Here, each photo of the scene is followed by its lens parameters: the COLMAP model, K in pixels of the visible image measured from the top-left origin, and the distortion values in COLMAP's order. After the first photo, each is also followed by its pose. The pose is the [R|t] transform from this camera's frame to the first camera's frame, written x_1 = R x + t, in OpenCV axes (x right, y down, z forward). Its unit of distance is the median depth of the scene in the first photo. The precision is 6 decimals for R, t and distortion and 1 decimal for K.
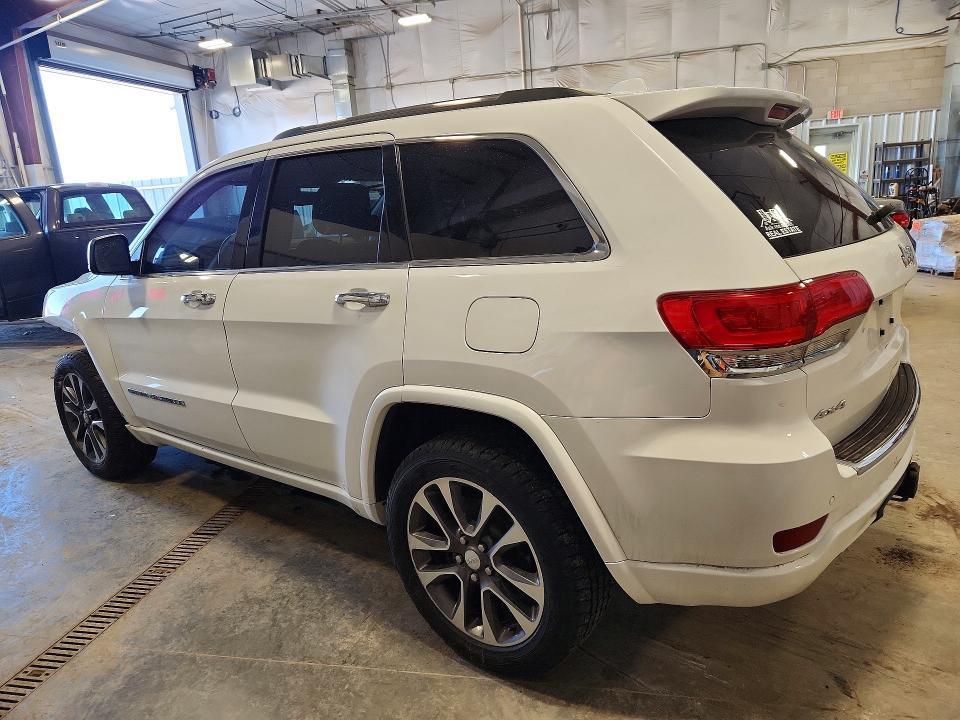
lens RADIAL K [[656.4, 0, 480.0], [0, 656.4, 360.0], [0, 0, 1]] dist [0.000445, -0.004251]
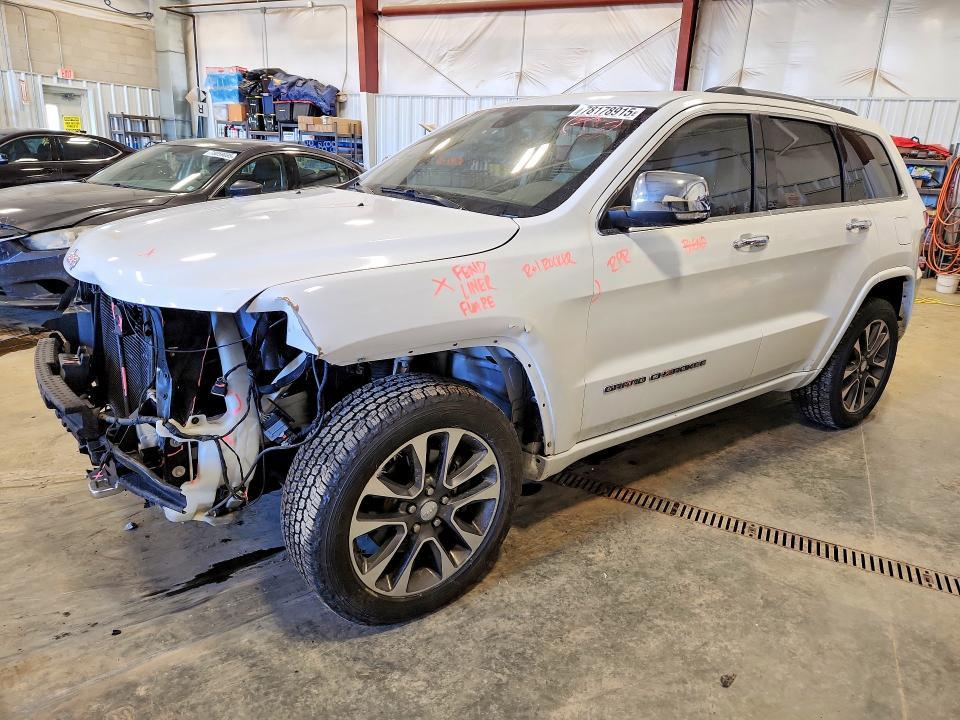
lens RADIAL K [[656.4, 0, 480.0], [0, 656.4, 360.0], [0, 0, 1]] dist [0.000445, -0.004251]
pose [[0.240205, -0.207197, 0.948352, -1.187653], [0.171575, 0.970636, 0.168608, -0.122381], [-0.955439, 0.122213, 0.268702, 0.900148]]
